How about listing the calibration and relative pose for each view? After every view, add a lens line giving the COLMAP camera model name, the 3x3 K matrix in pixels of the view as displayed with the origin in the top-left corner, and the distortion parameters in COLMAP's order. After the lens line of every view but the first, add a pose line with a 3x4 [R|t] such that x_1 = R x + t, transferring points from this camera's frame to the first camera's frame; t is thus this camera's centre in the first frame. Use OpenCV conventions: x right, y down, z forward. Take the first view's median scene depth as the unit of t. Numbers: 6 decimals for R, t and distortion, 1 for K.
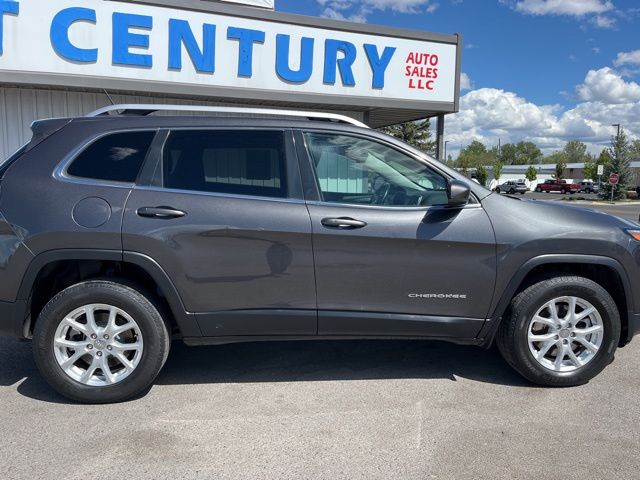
lens RADIAL K [[480.0, 0, 320.0], [0, 480.0, 240.0], [0, 0, 1]] dist [0.073636, -0.099608]
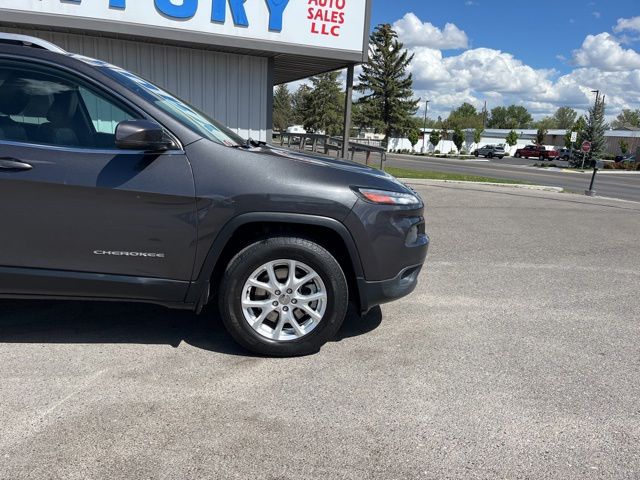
lens RADIAL K [[479.4, 0, 316.3], [0, 479.4, 241.4], [0, 0, 1]] dist [0.075675, -0.106020]
pose [[0.998964, 0.039201, 0.023124, 0.215733], [-0.041129, 0.995106, 0.089844, 0.000078], [-0.019489, -0.090702, 0.995687, 0.044698]]
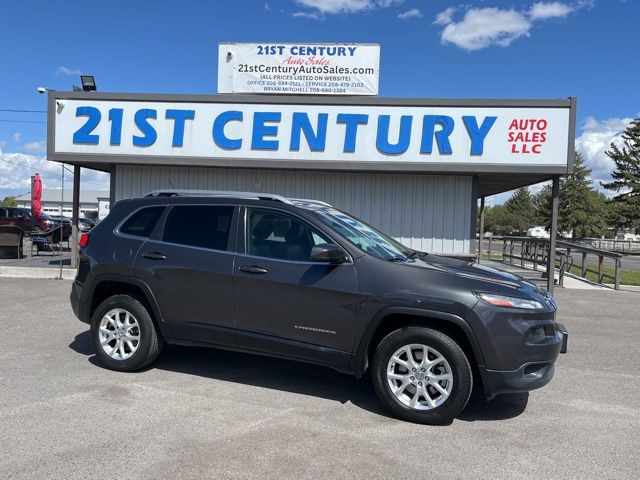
lens RADIAL K [[480.0, 0, 320.0], [0, 480.0, 240.0], [0, 0, 1]] dist [0.073636, -0.099608]
pose [[0.897951, 0.036985, -0.438539, 0.317425], [-0.085475, 0.992144, -0.091345, -0.003547], [0.431716, 0.119507, 0.894058, -0.080800]]
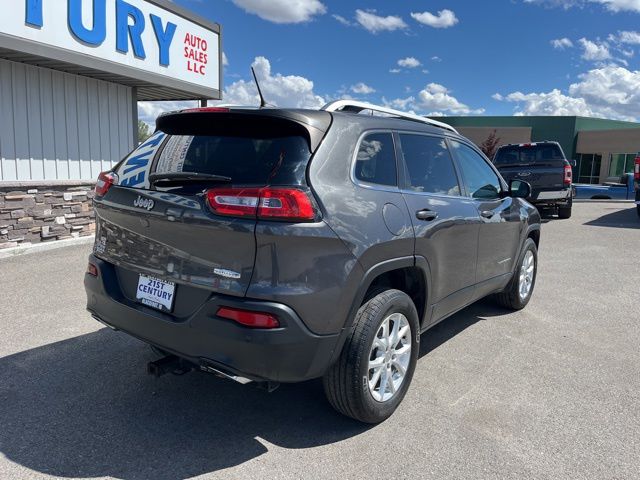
lens RADIAL K [[480.0, 0, 320.0], [0, 480.0, 240.0], [0, 0, 1]] dist [0.073636, -0.099608]
pose [[0.671578, -0.101599, 0.733935, -0.446757], [0.066989, 0.994823, 0.076417, -0.035329], [-0.737899, -0.002155, 0.674907, 0.165608]]
